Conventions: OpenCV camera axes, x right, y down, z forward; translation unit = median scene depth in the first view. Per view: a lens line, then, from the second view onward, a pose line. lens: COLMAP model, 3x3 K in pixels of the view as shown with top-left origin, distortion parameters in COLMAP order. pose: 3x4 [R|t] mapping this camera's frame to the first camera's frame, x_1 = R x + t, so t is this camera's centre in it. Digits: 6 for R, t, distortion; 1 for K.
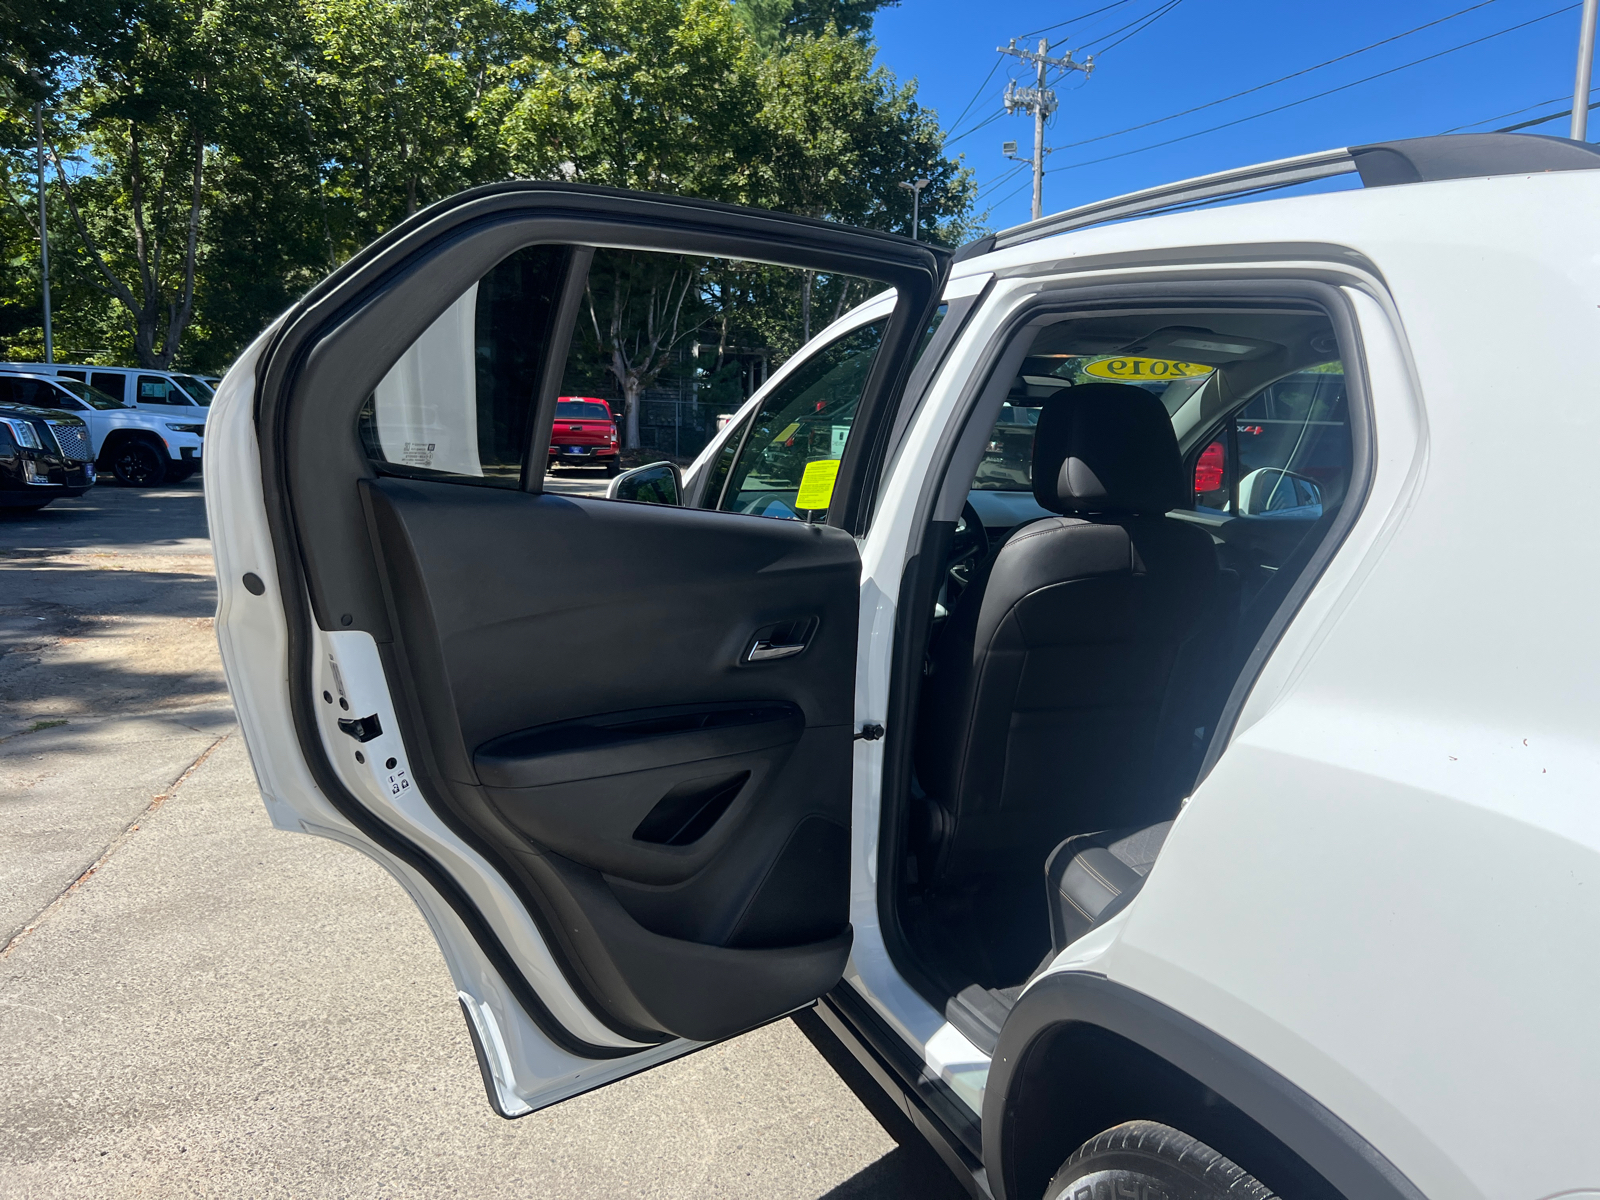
lens RADIAL K [[1204.8, 0, 787.7], [0, 1204.8, 592.9], [0, 0, 1]] dist [0.035850, -0.046736]
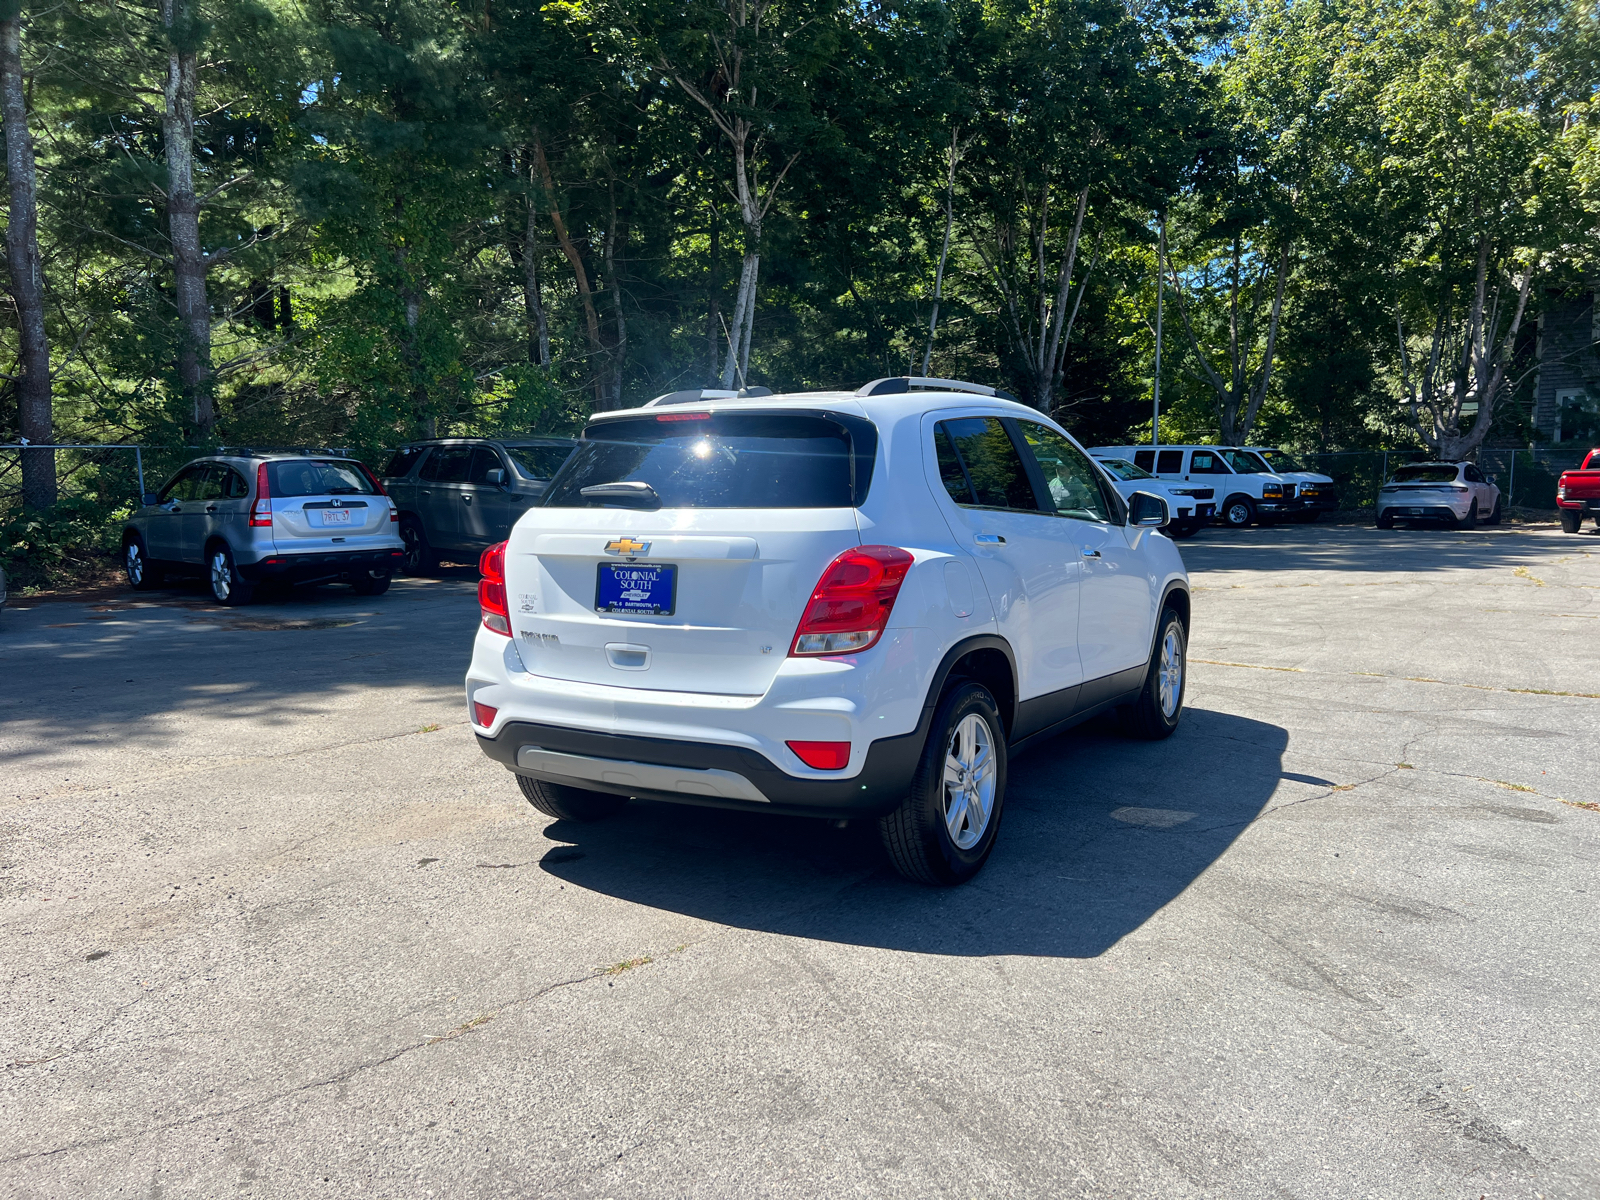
lens RADIAL K [[1204.8, 0, 790.7], [0, 1204.8, 629.0], [0, 0, 1]] dist [0.035850, -0.046736]
pose [[0.603523, 0.062702, -0.794876, 0.157407], [-0.081247, 0.996550, 0.016922, 0.009540], [0.793195, 0.054369, 0.606536, -0.040691]]
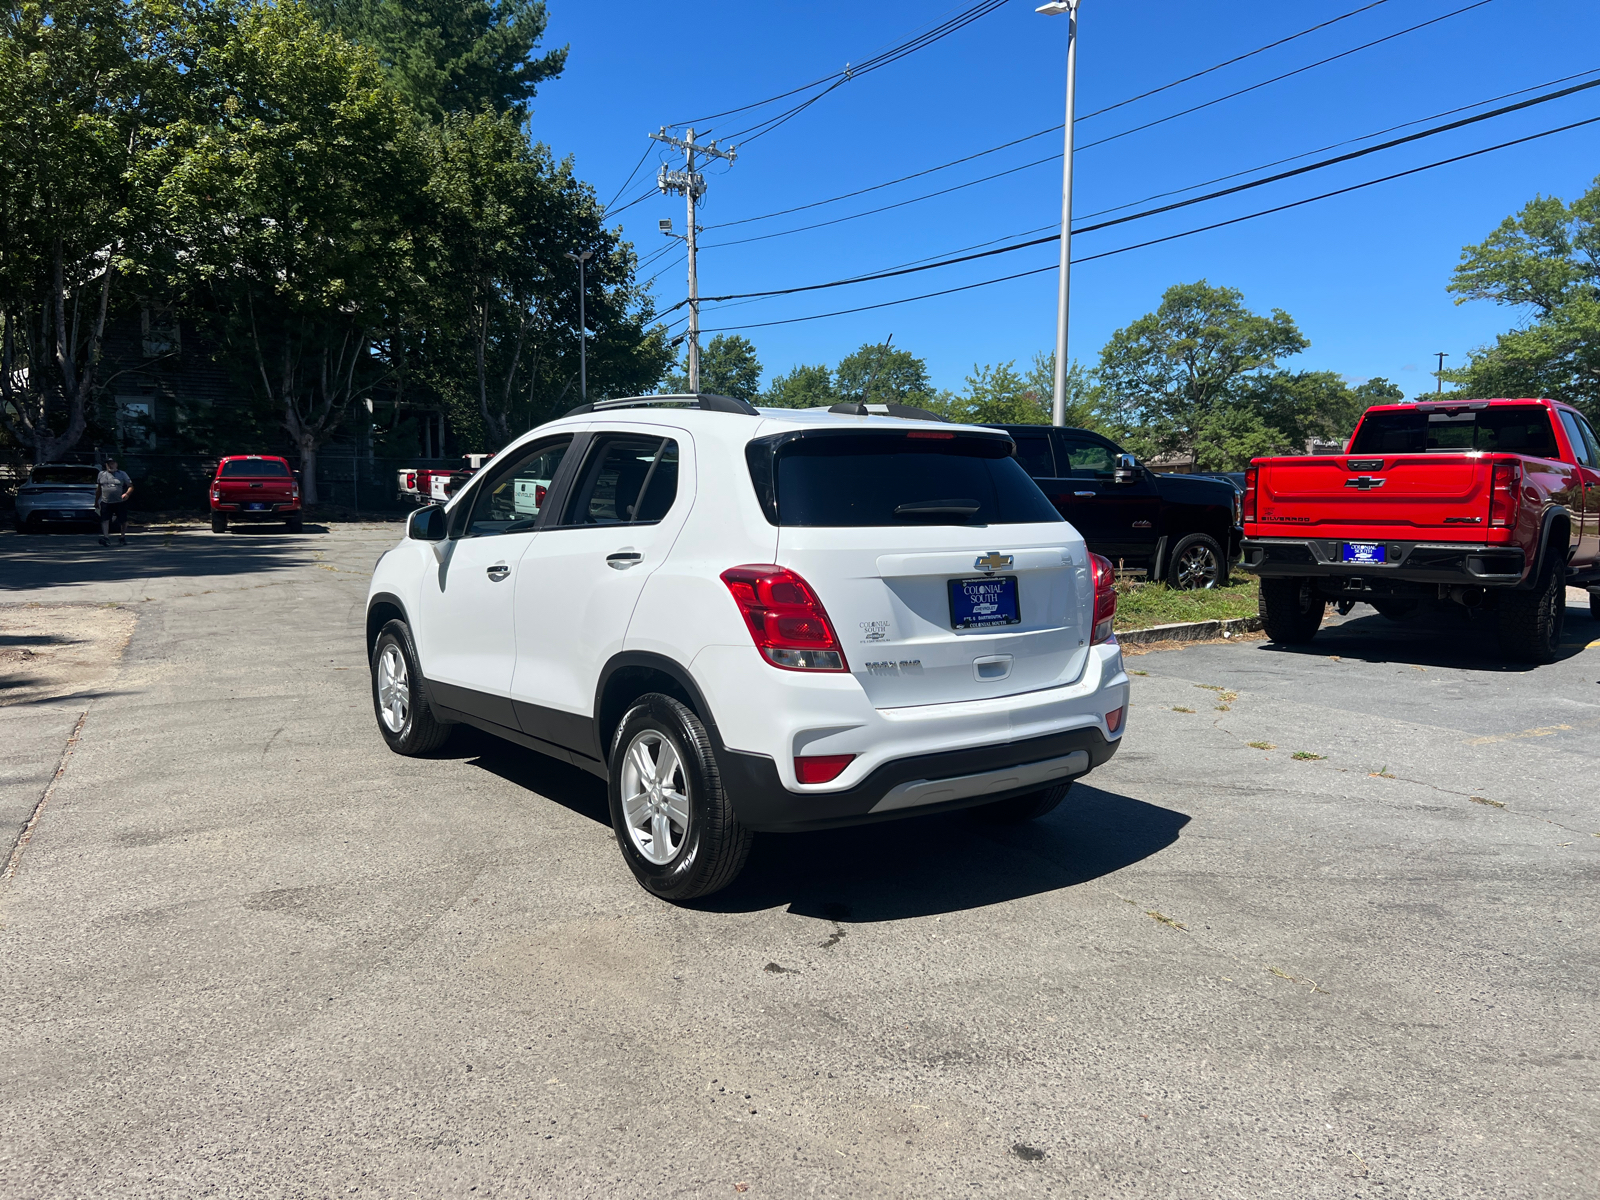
lens RADIAL K [[1204.8, 0, 793.3], [0, 1204.8, 626.1], [0, 0, 1]] dist [0.035850, -0.046736]
pose [[0.965957, -0.045050, 0.254749, 0.000016], [0.048551, 0.998793, -0.007467, 0.011264], [-0.254105, 0.019581, 0.966978, -0.095345]]
